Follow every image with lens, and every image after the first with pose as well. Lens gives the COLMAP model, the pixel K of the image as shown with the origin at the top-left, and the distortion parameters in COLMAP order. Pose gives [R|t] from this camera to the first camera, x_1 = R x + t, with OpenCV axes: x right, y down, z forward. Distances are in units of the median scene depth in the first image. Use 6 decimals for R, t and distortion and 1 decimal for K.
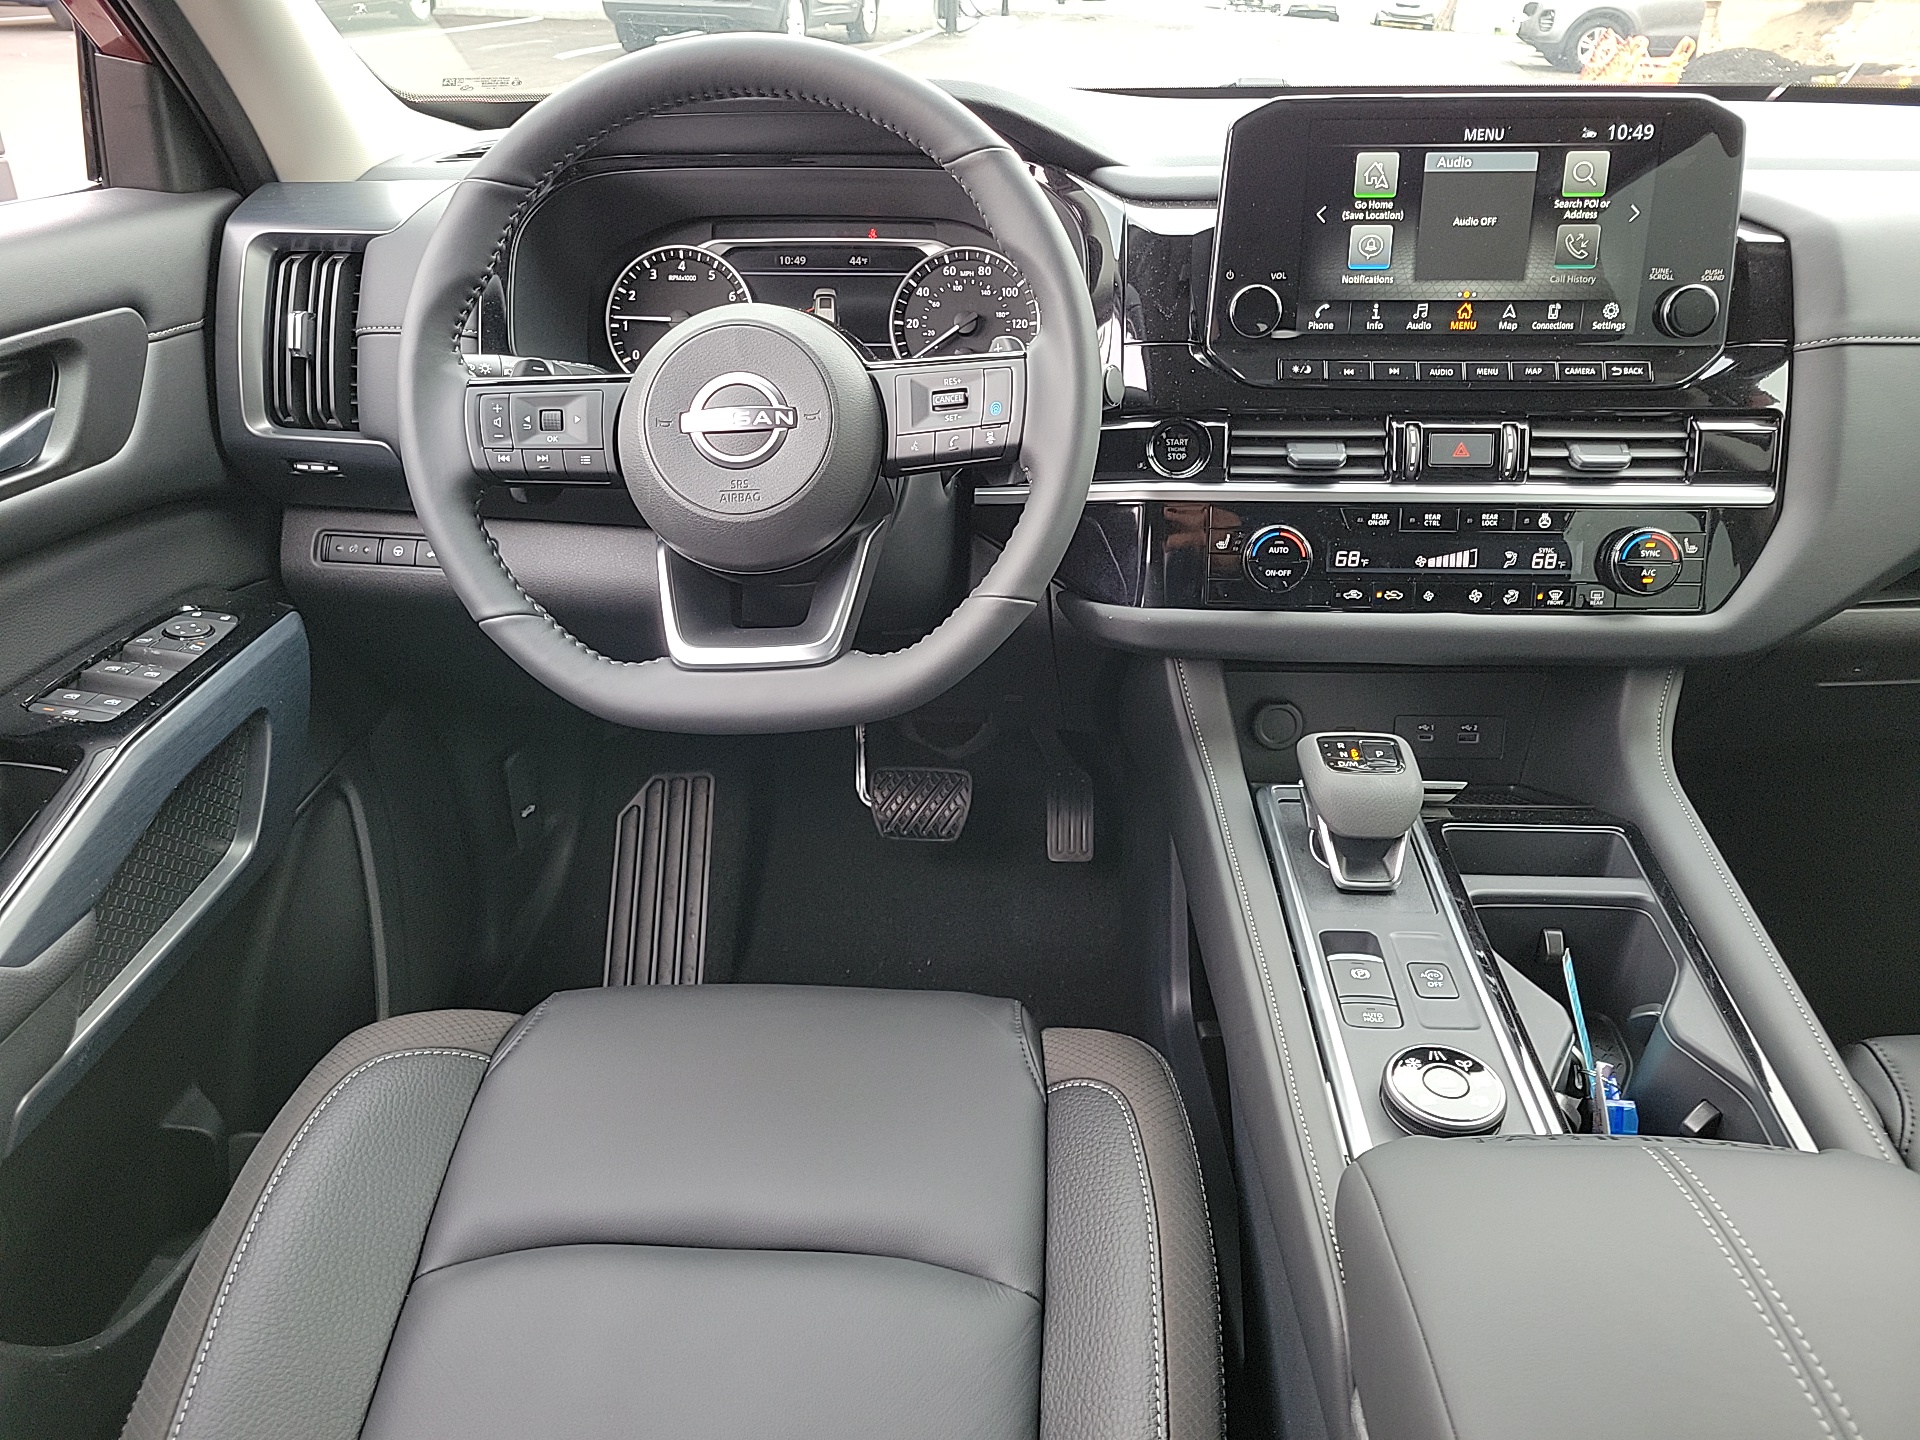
lens RADIAL K [[1444.4, 0, 957.7], [0, 1444.4, 716.2], [0, 0, 1]] dist [0.053203, -0.040557]
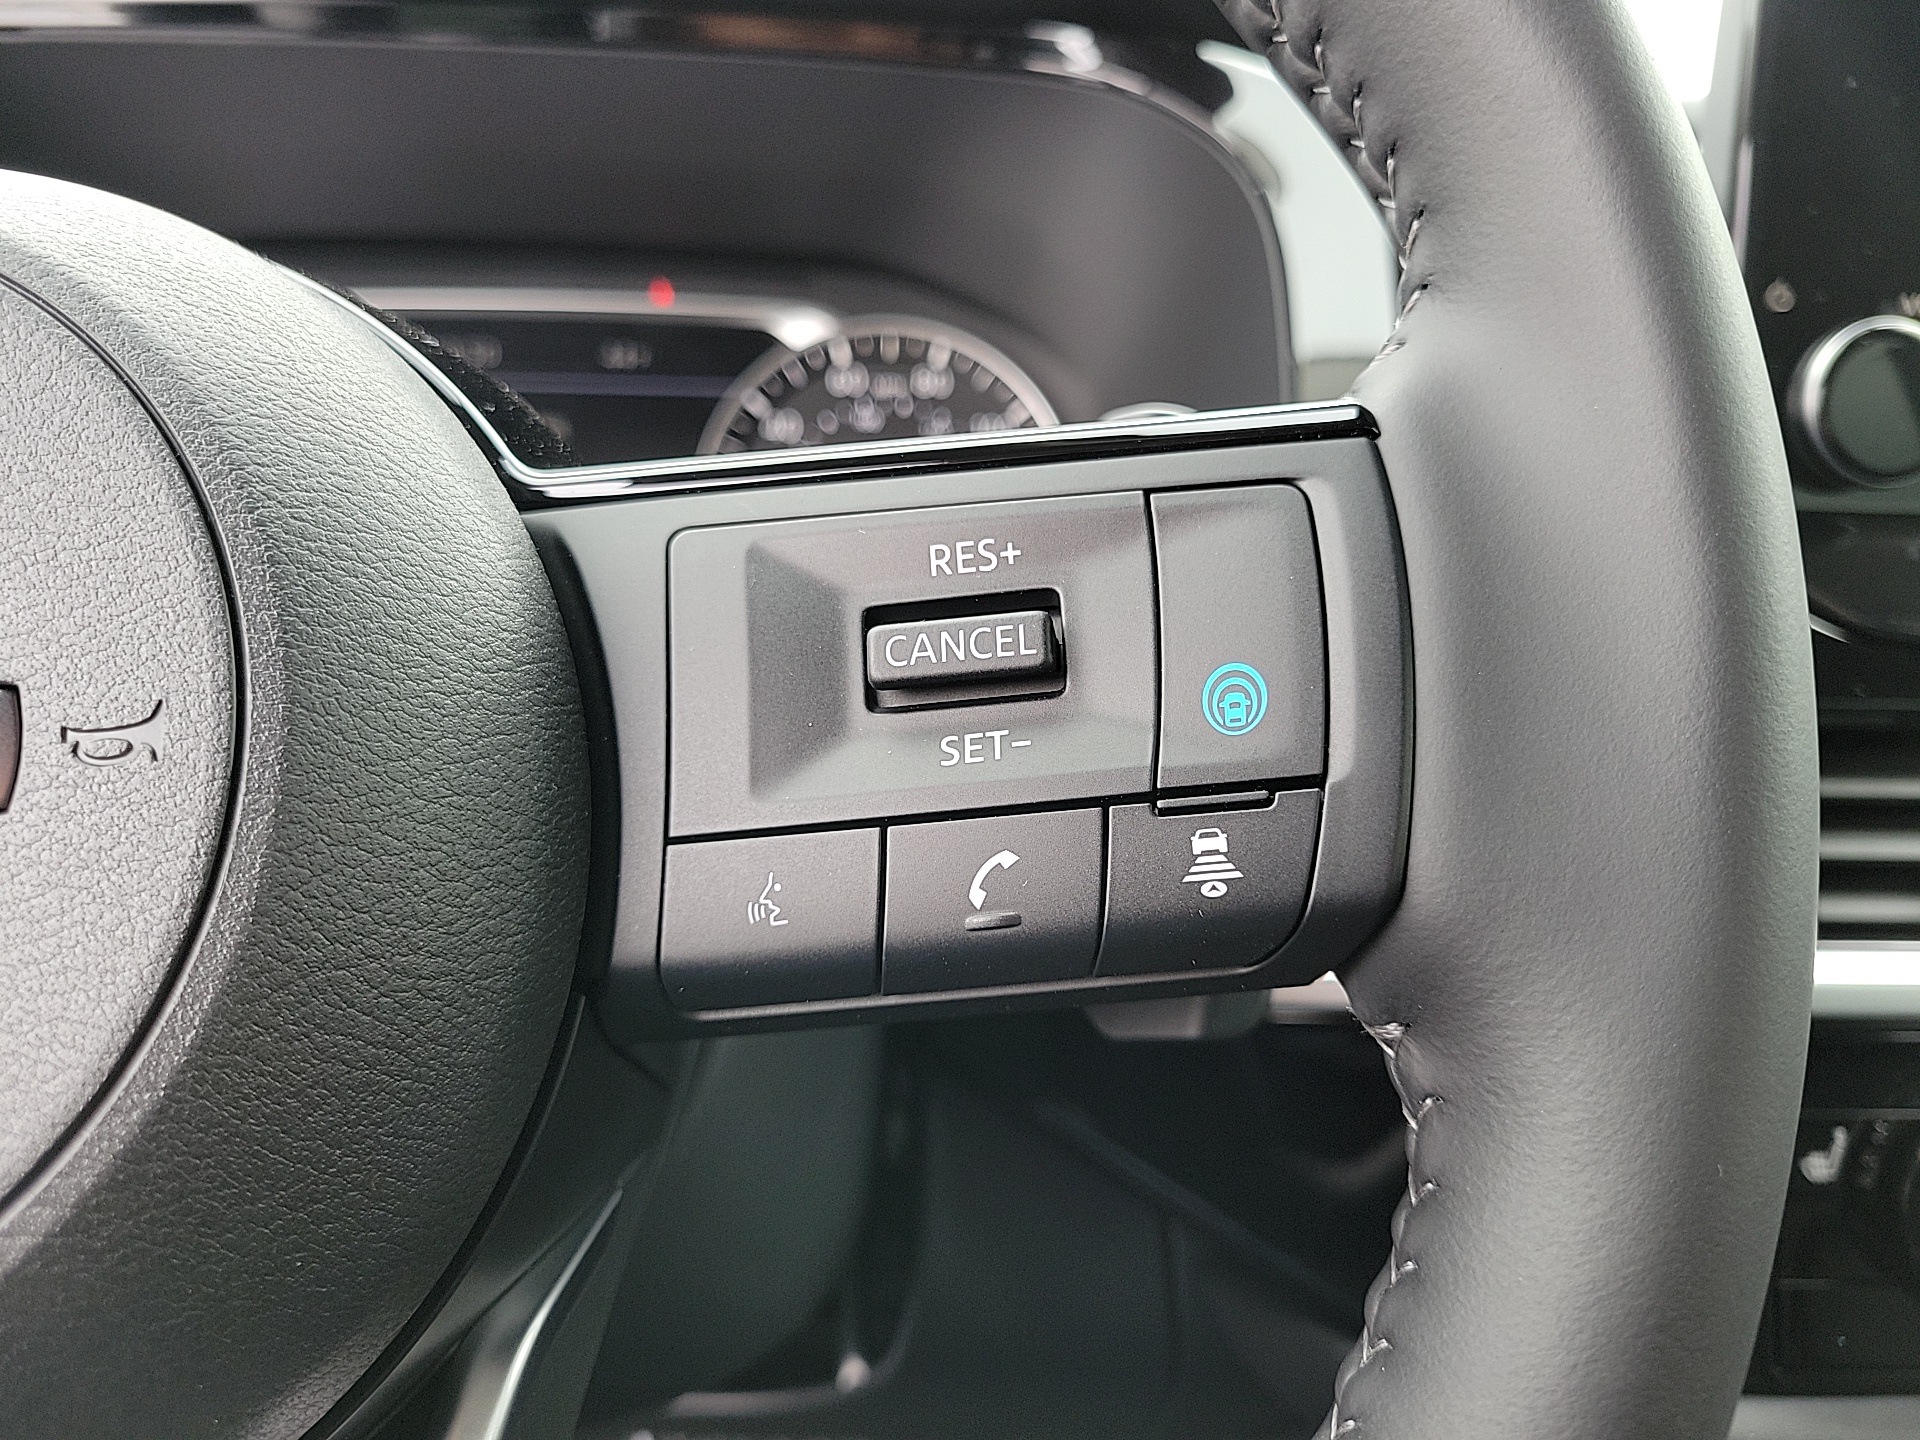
lens RADIAL K [[1523.8, 0, 960.0], [0, 1523.8, 720.0], [0, 0, 1]] dist [-0.008157, -0.002987]
pose [[0.994433, 0.004574, 0.105269, -0.022642], [0.016786, 0.979420, -0.201134, -0.148887], [-0.104022, 0.201781, 0.973891, 0.708070]]
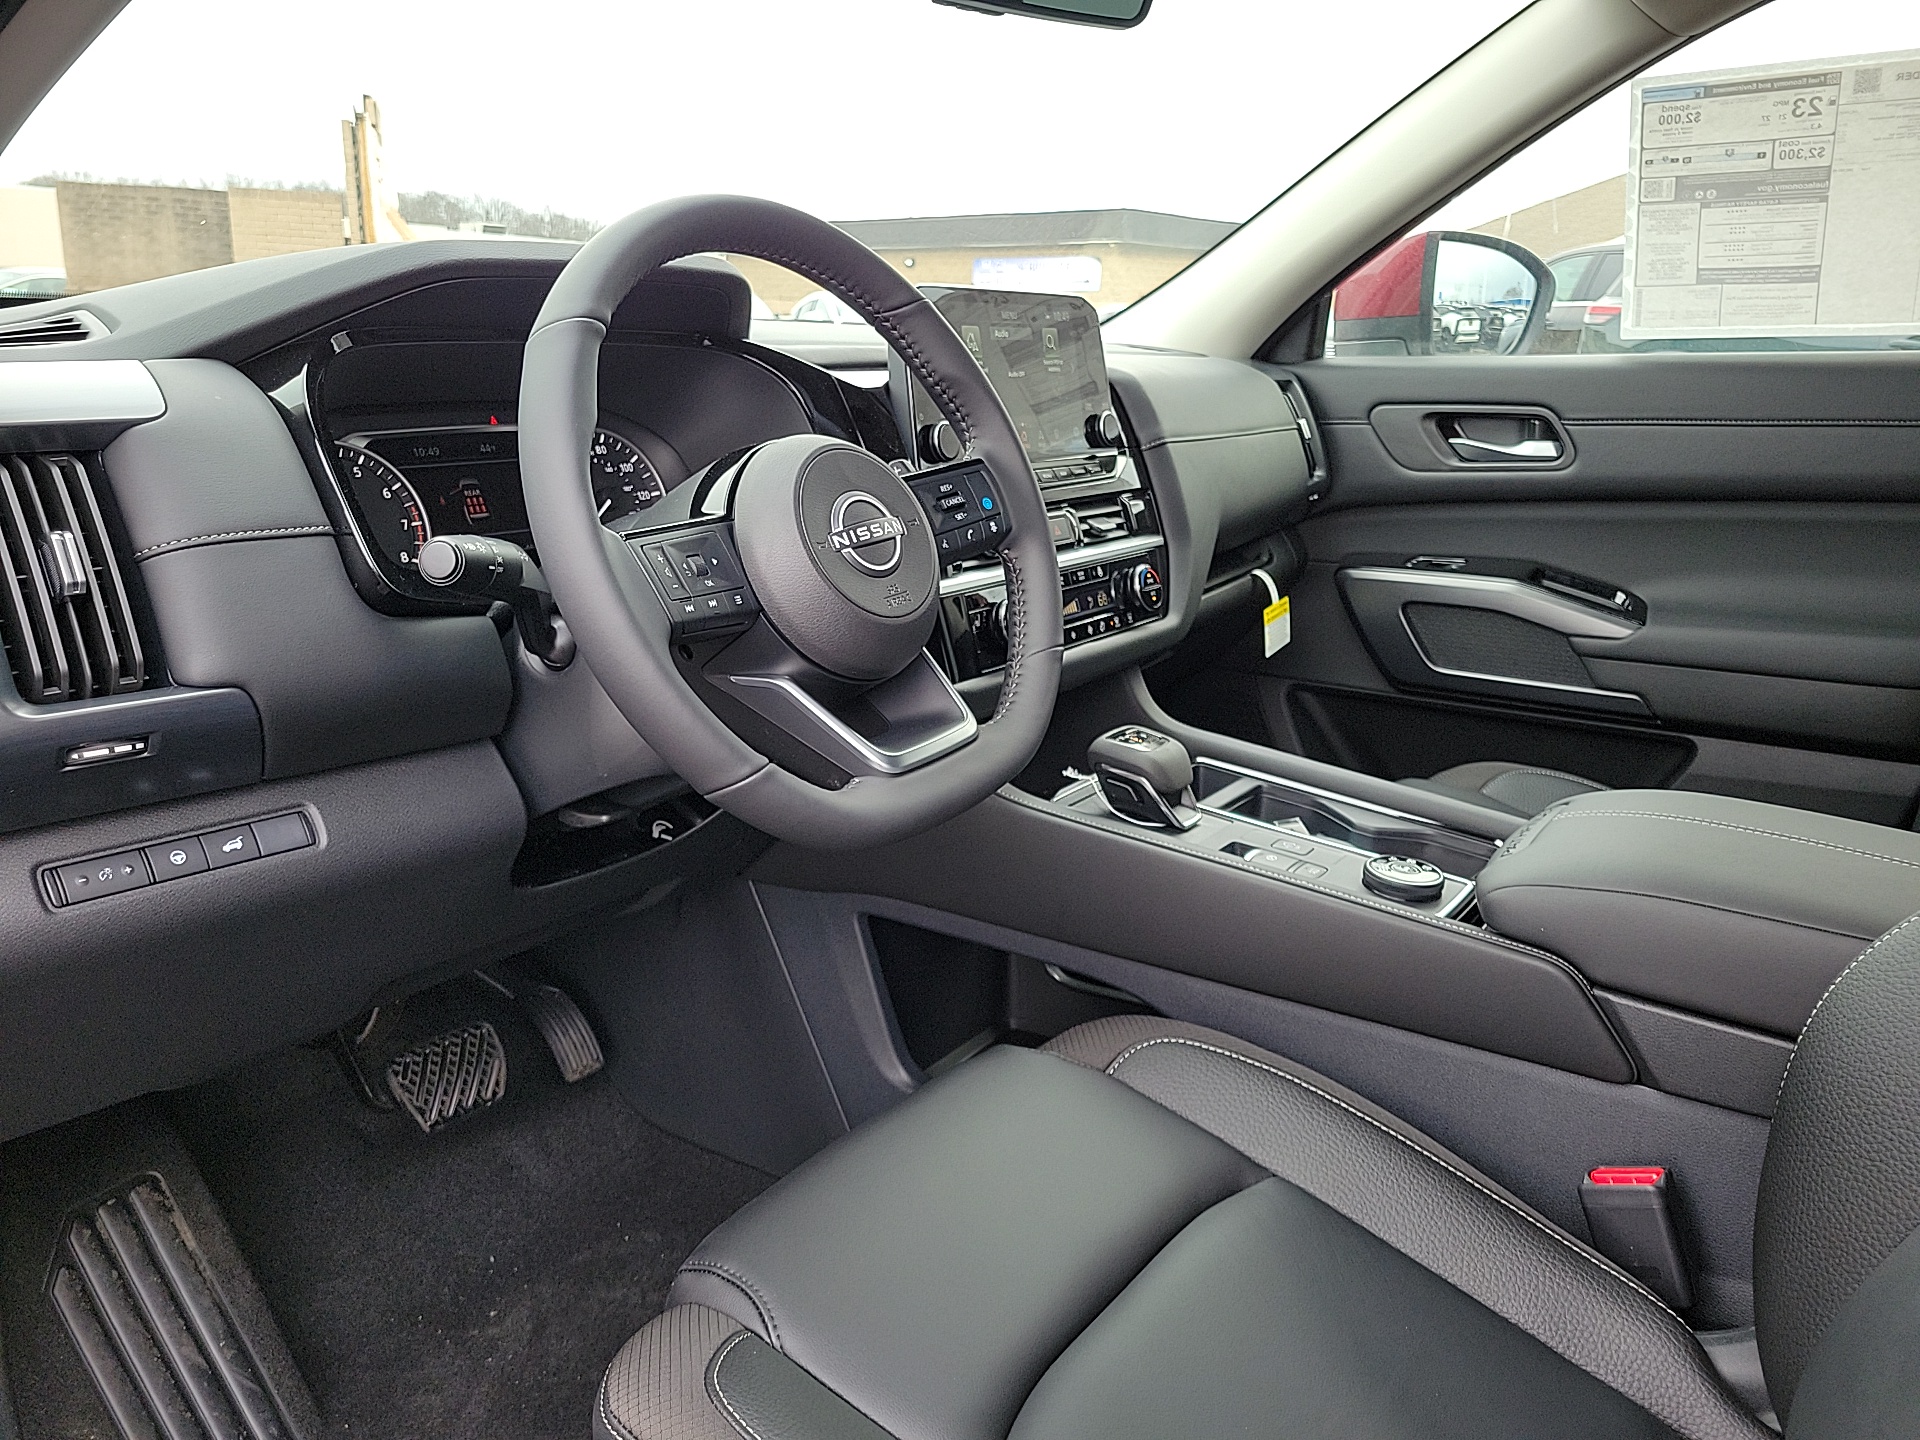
lens RADIAL K [[1444.4, 0, 957.7], [0, 1444.4, 716.2], [0, 0, 1]] dist [0.053203, -0.040557]
pose [[0.538259, -0.202785, 0.818019, -0.857347], [0.357849, 0.933771, -0.003986, -0.045563], [-0.763034, 0.294873, 0.575177, 0.330231]]
